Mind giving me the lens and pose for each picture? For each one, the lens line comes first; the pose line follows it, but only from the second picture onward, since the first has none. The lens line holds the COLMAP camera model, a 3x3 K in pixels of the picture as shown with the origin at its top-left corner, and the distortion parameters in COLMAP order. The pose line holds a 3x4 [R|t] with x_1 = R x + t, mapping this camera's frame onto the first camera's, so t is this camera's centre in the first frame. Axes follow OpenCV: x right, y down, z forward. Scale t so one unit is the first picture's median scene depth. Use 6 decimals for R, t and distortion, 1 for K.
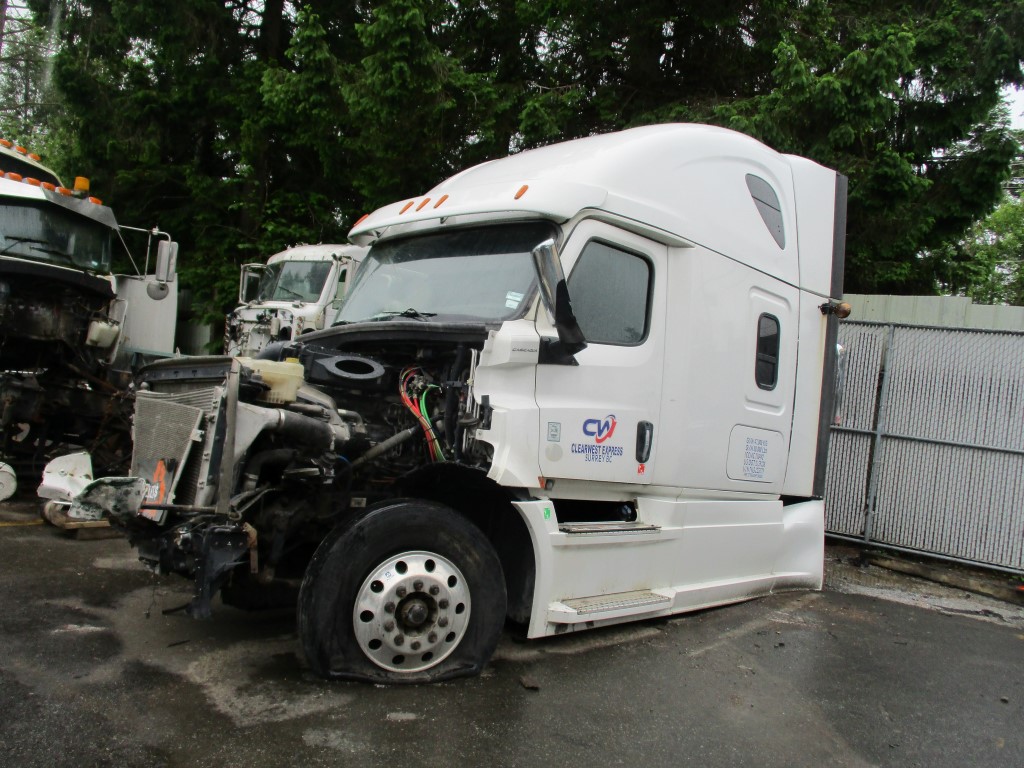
lens RADIAL K [[840.4, 0, 512.0], [0, 840.4, 384.0], [0, 0, 1]] dist [-0.017972, -0.000316]
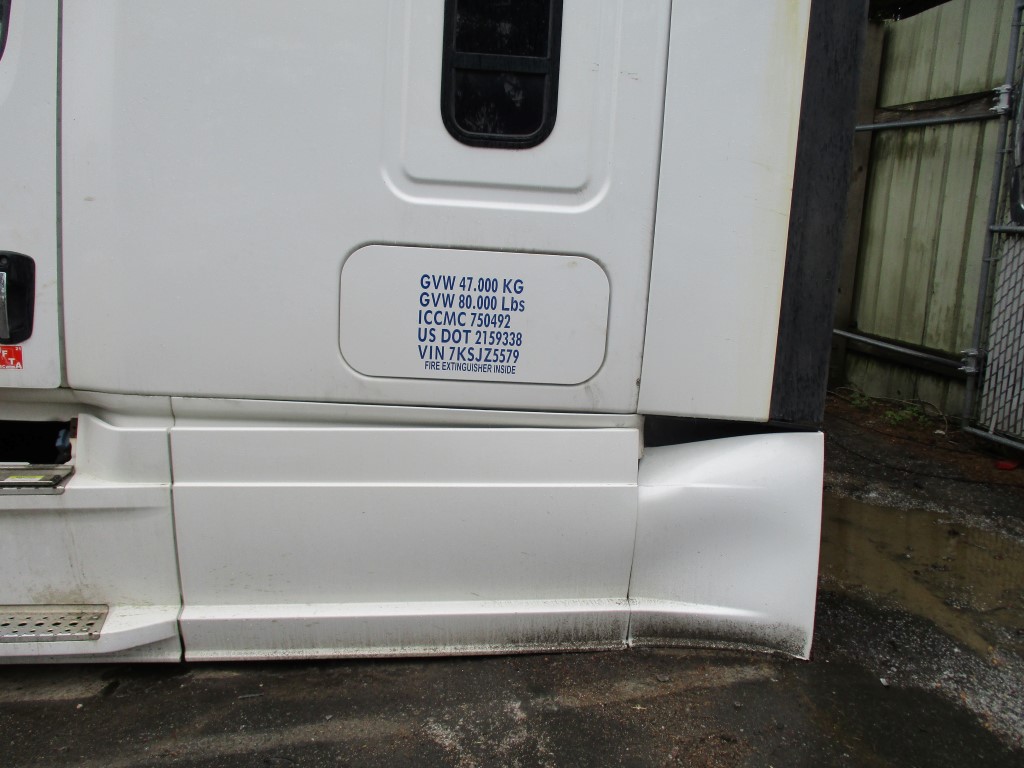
lens RADIAL K [[840.4, 0, 512.0], [0, 840.4, 384.0], [0, 0, 1]] dist [-0.017972, -0.000316]
pose [[0.763923, 0.026945, -0.644745, 0.691765], [0.074989, 0.988652, 0.130168, 0.080308], [0.640936, -0.147787, 0.753233, 0.865192]]
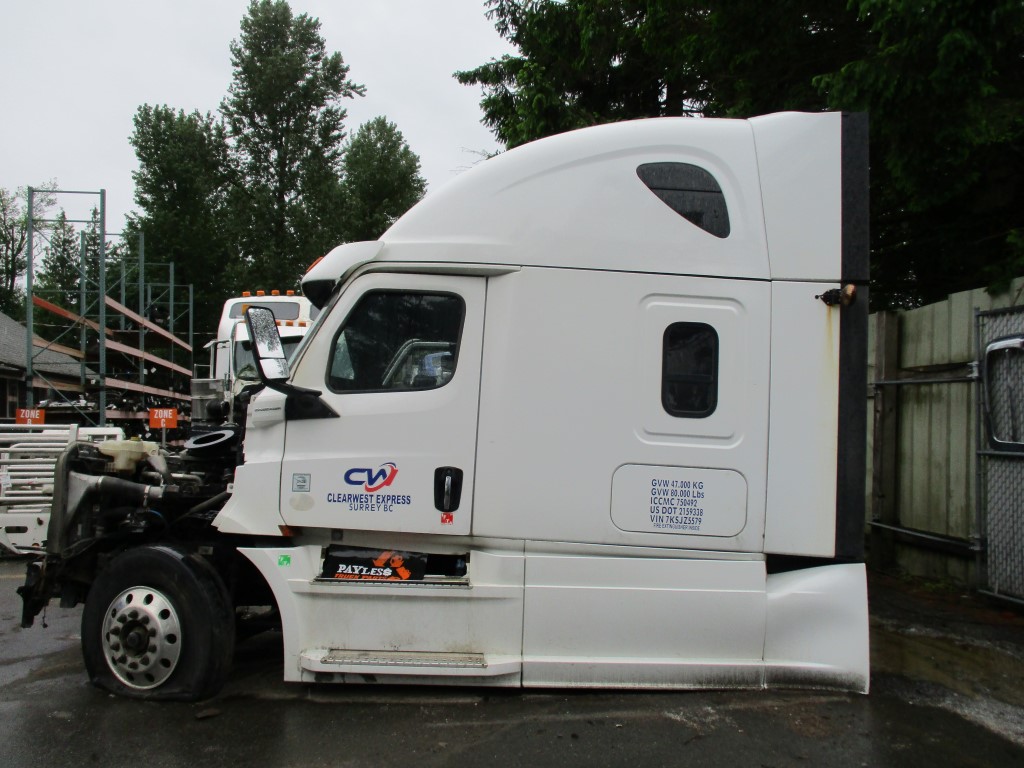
lens RADIAL K [[840.4, 0, 512.0], [0, 840.4, 384.0], [0, 0, 1]] dist [-0.017972, -0.000316]
pose [[0.718679, -0.138854, -0.681337, 0.900004], [0.069827, 0.989318, -0.127965, 0.081061], [0.691827, 0.044391, 0.720698, 0.386235]]
